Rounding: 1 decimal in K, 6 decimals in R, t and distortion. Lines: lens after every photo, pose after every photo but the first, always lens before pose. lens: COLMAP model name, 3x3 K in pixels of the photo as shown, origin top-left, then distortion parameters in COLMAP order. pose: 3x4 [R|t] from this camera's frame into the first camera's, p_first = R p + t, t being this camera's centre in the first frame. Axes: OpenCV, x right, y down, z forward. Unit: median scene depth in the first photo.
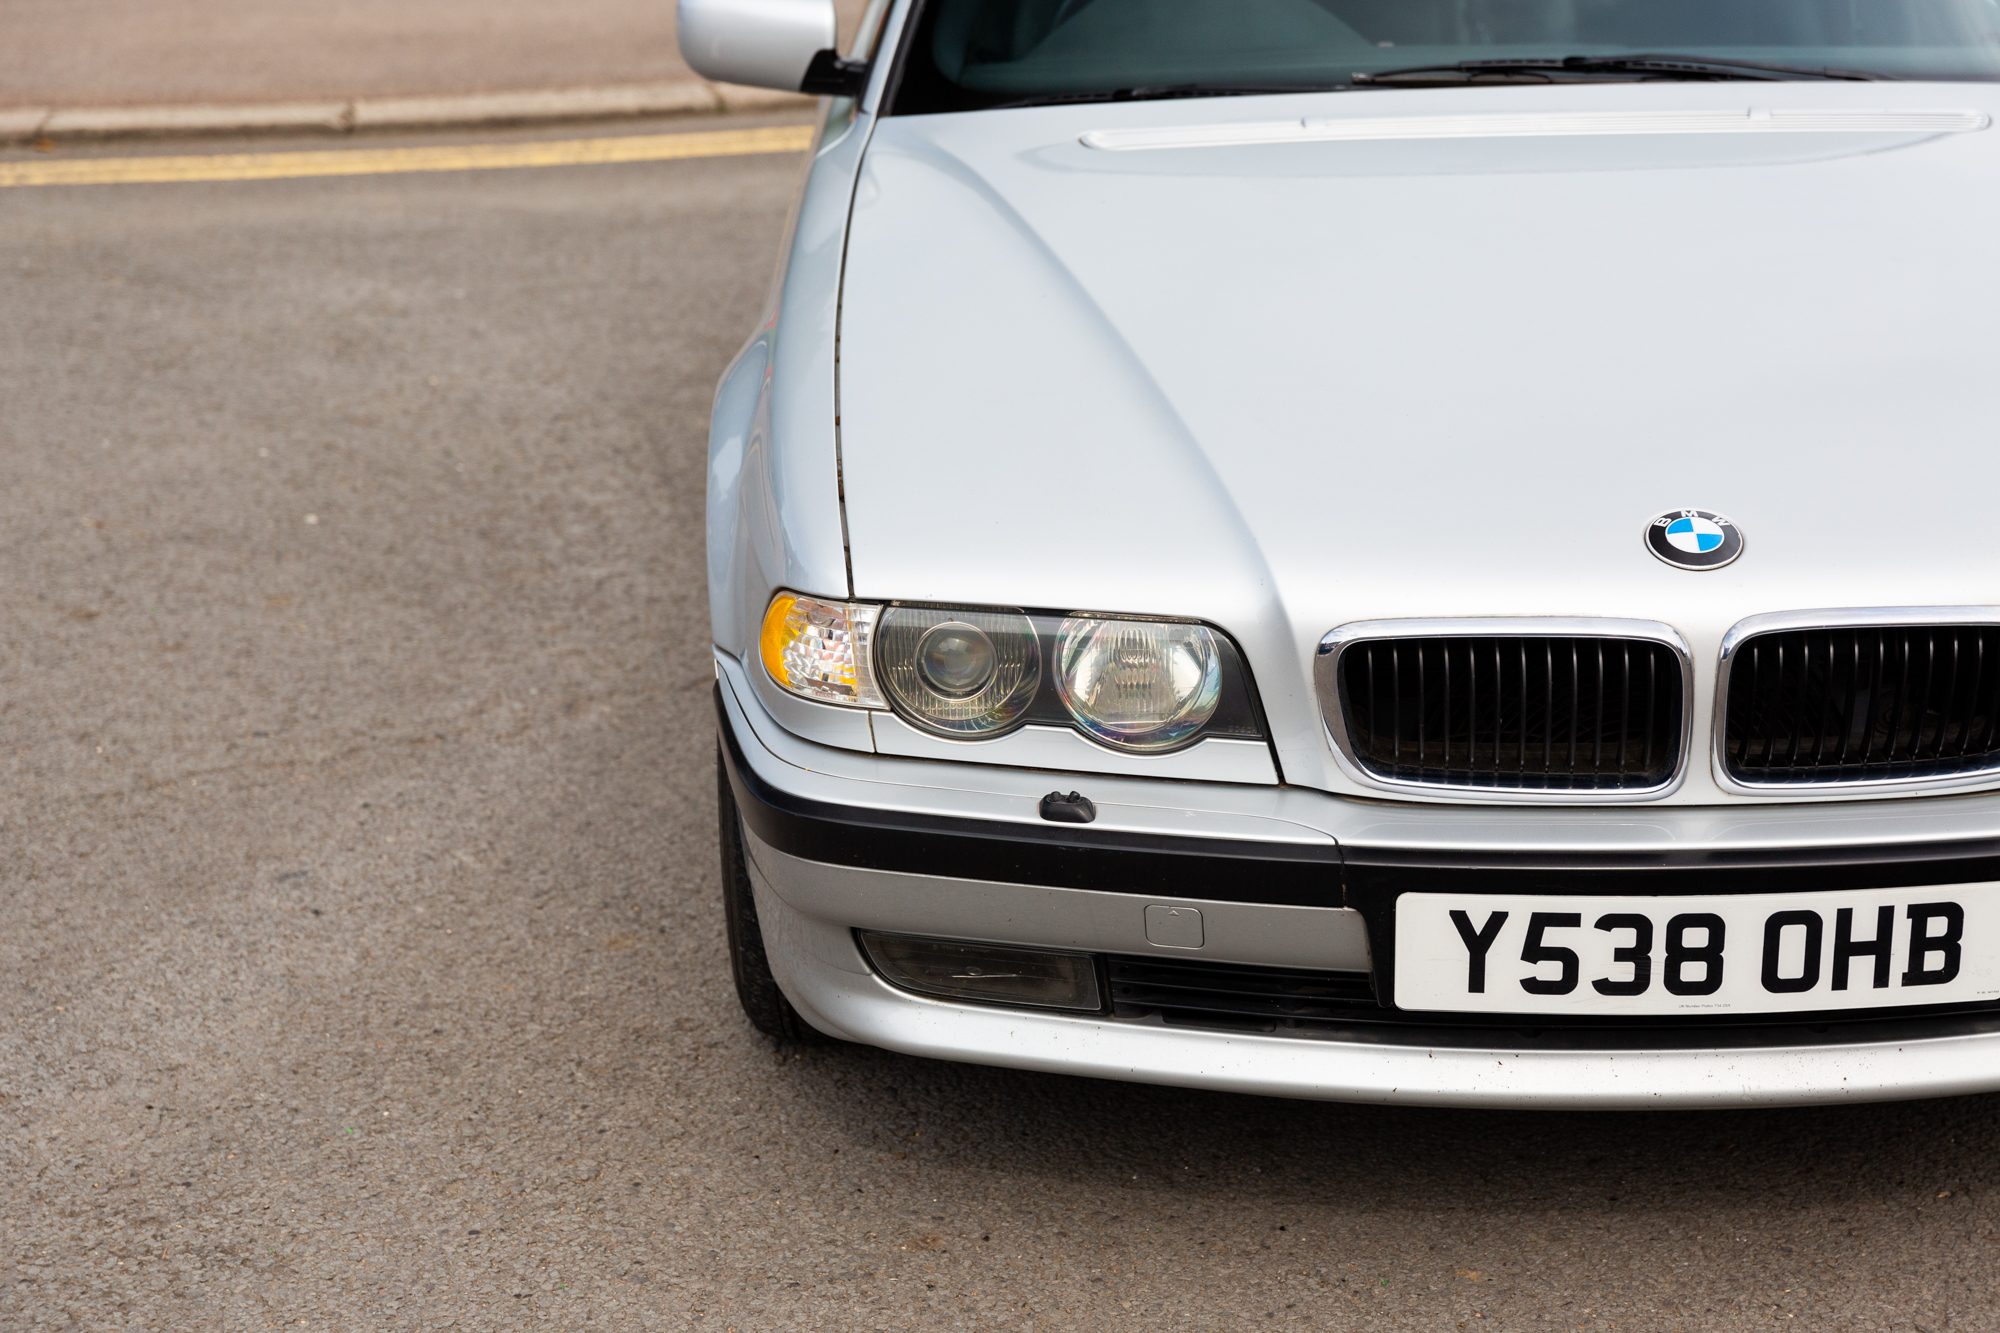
lens RADIAL K [[3490.5, 0, 1000.0], [0, 3490.5, 666.5], [0, 0, 1]] dist [-0.023515, 0.100404]
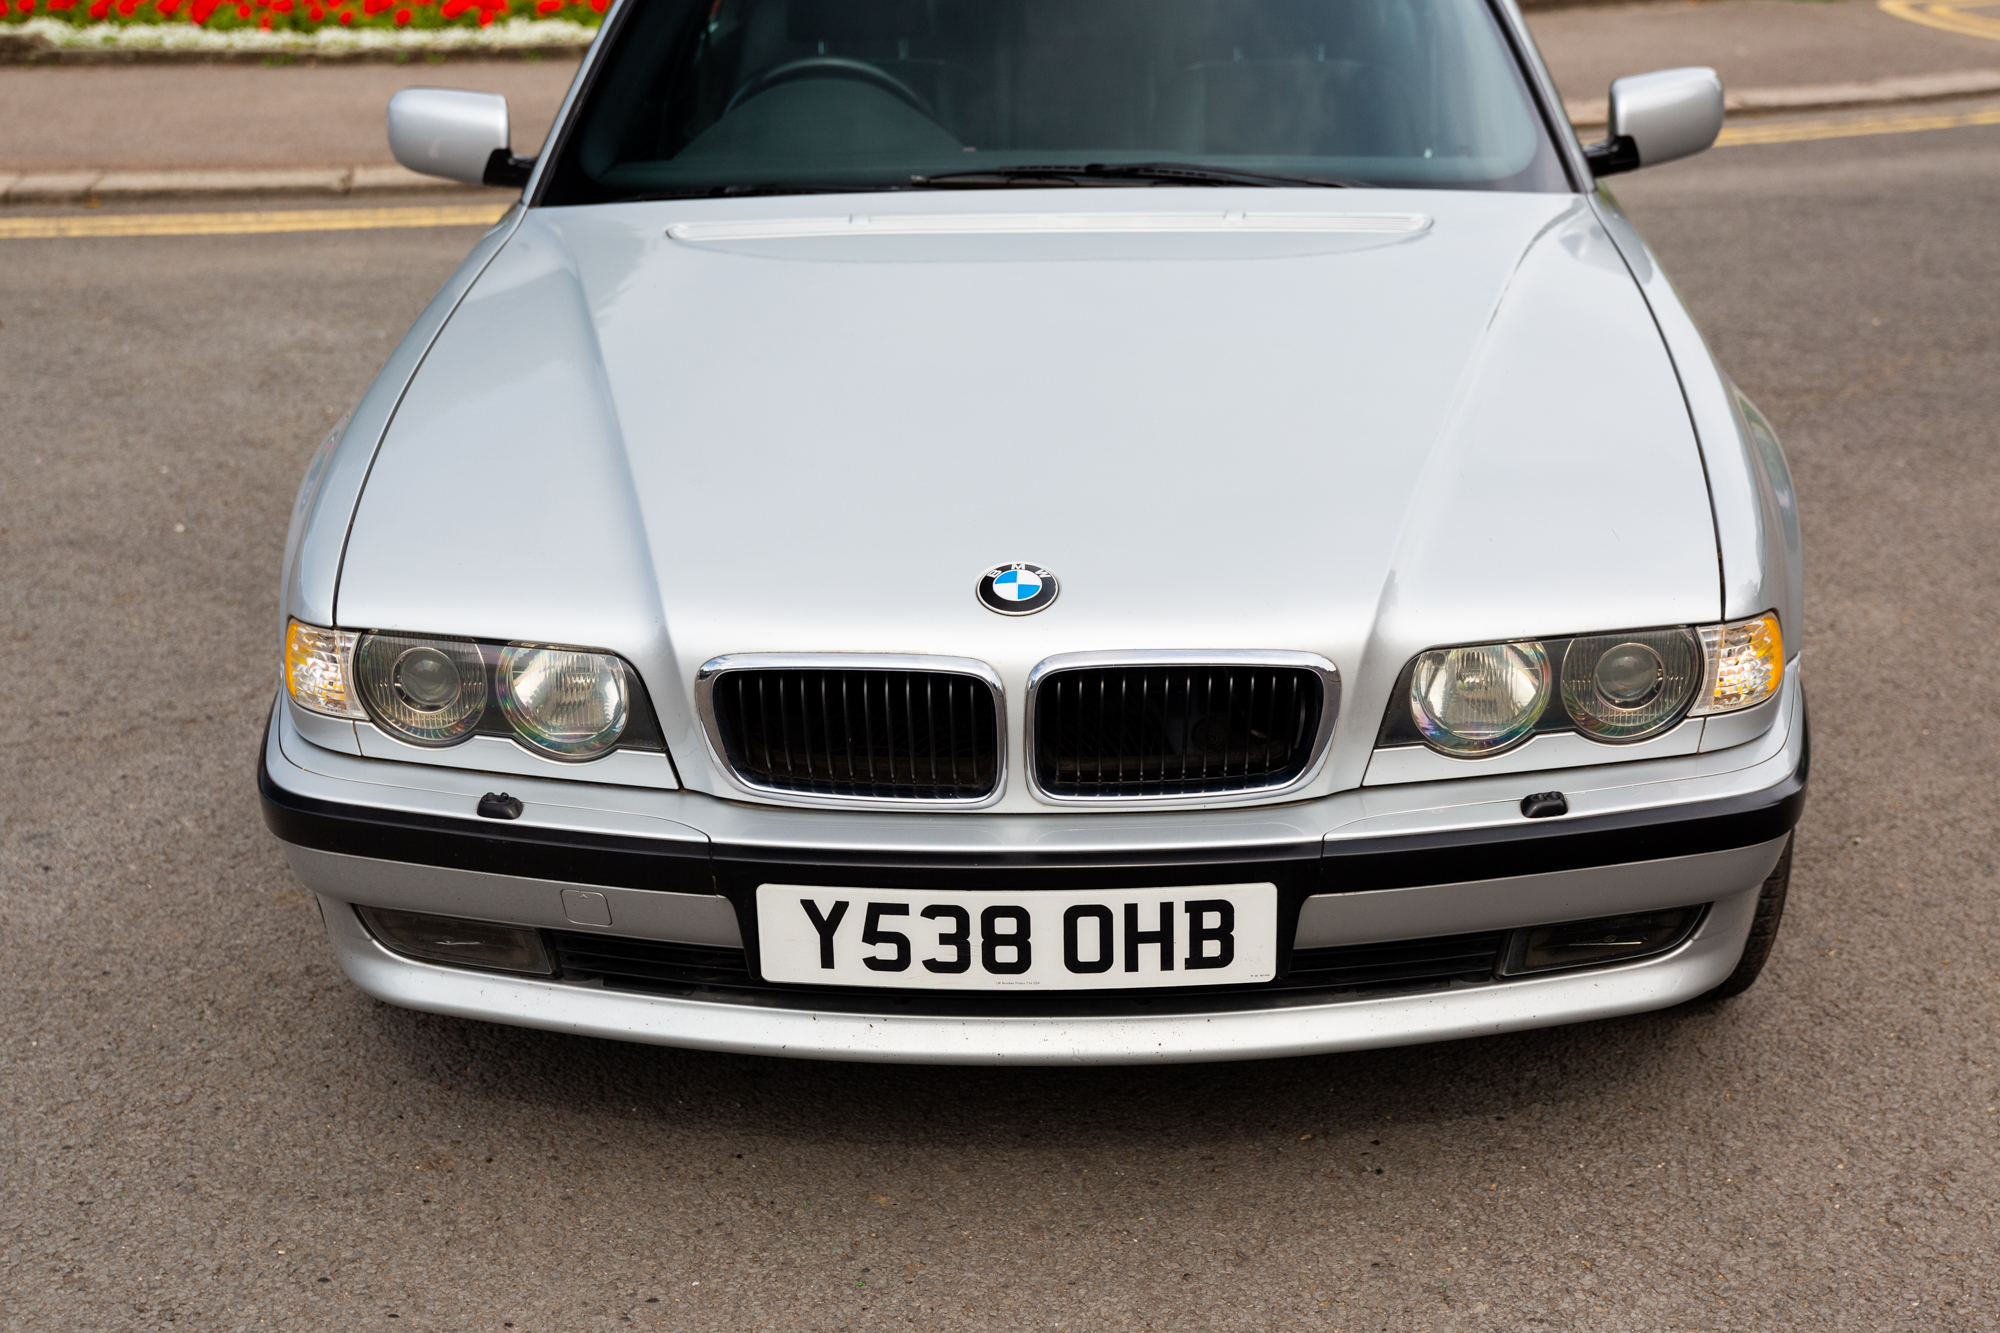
lens RADIAL K [[2909.8, 0, 1000.0], [0, 2909.8, 666.5], [0, 0, 1]] dist [-0.006444, -0.009380]
pose [[0.999655, 0.013764, -0.022379, 0.192483], [-0.013481, 0.999828, 0.012746, -0.020204], [0.022551, -0.012440, 0.999668, 0.011670]]
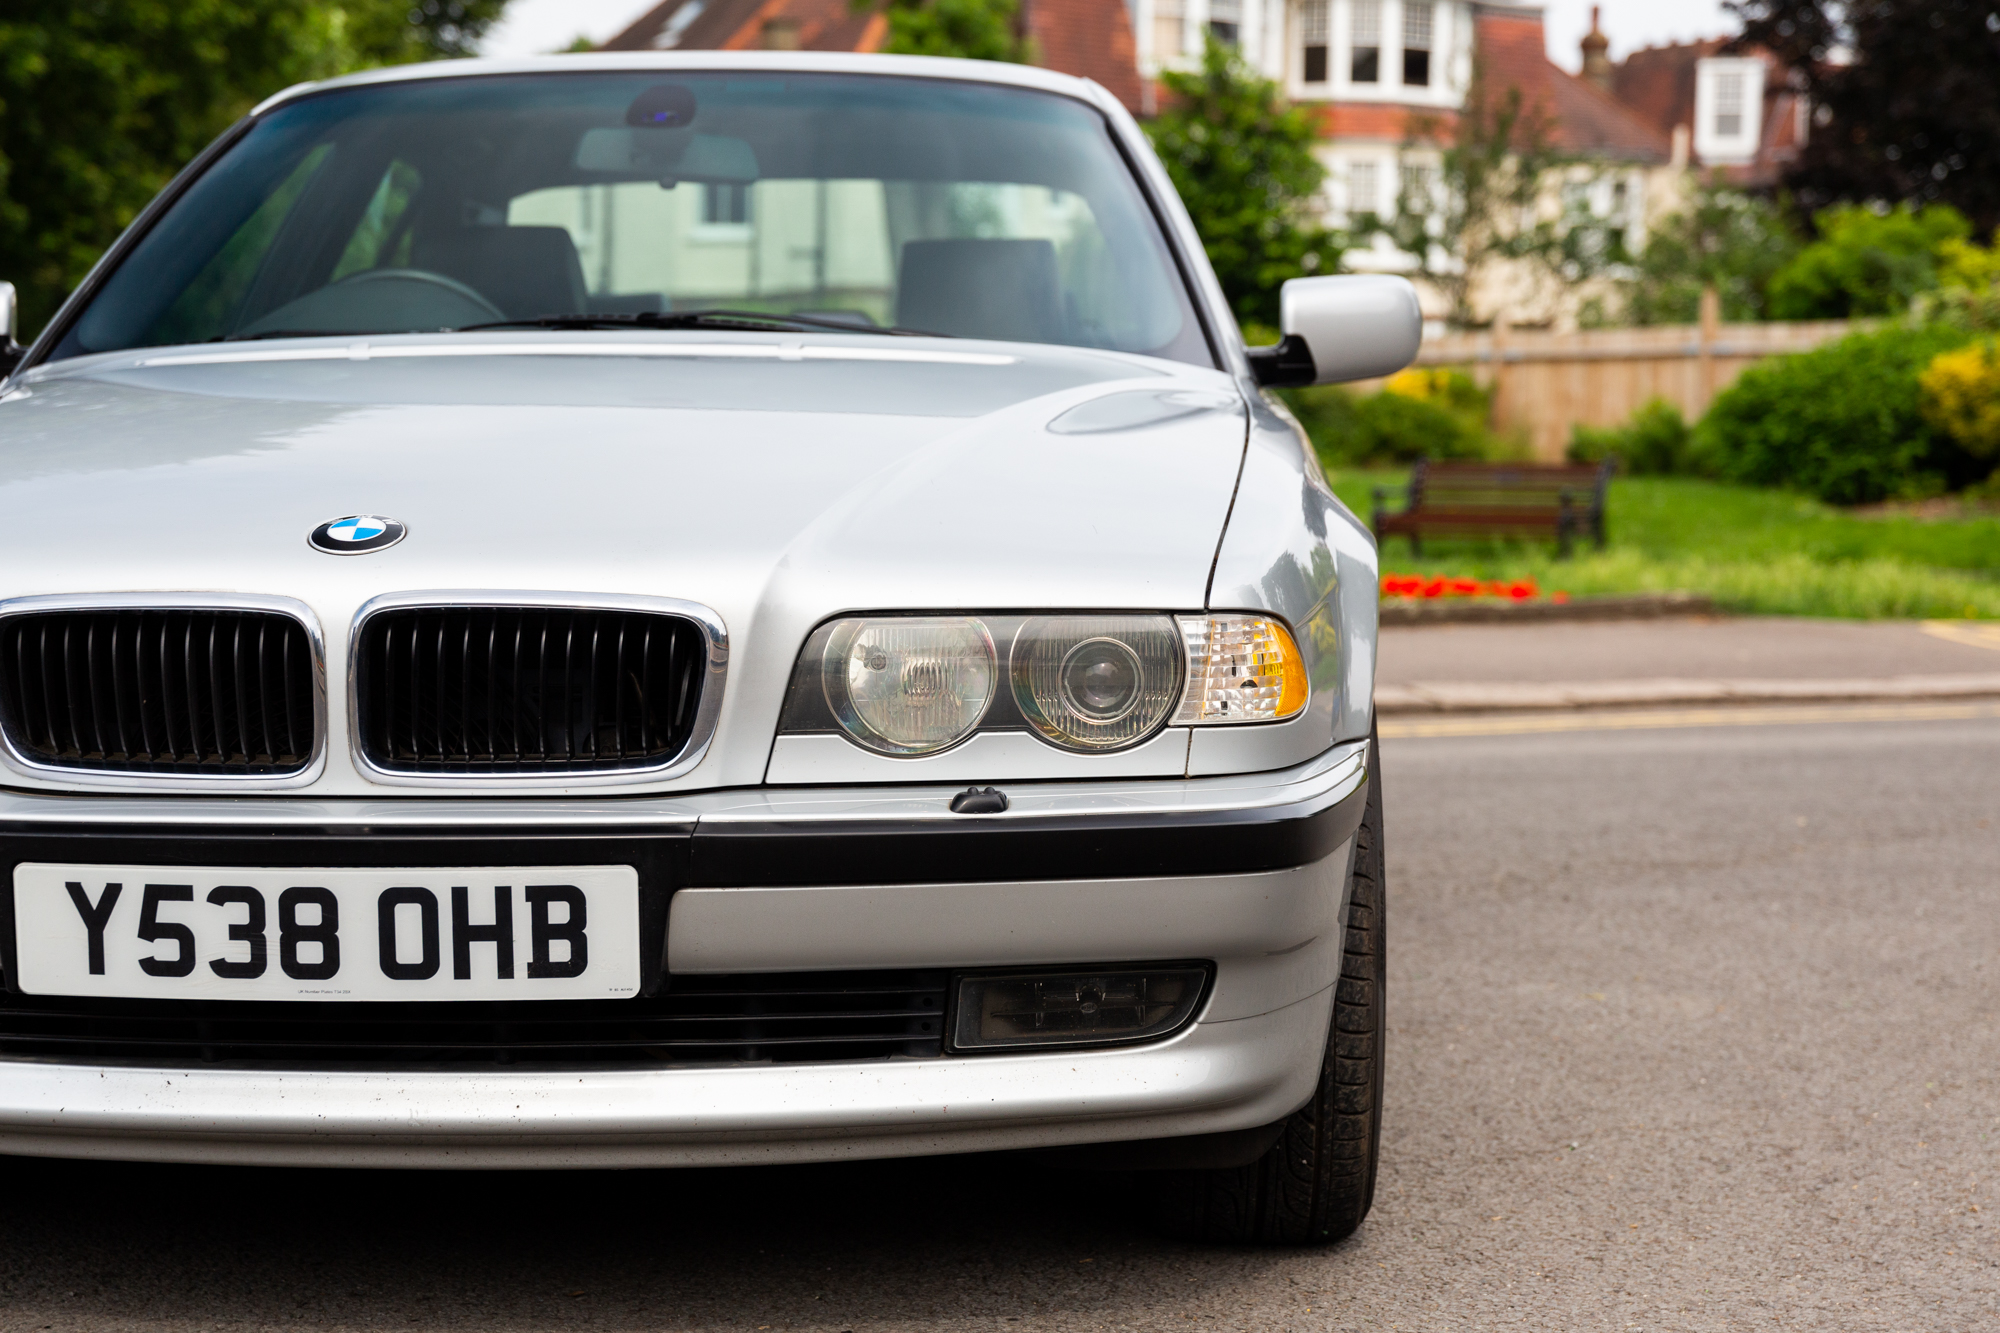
lens RADIAL K [[3566.3, 0, 1000.0], [0, 3566.3, 666.5], [0, 0, 1]] dist [-0.012981, 0.001898]
pose [[0.999174, 0.025650, -0.031524, 0.372262], [-0.032627, 0.968740, -0.245922, 0.219858], [0.024230, 0.246748, 0.968777, 0.019205]]
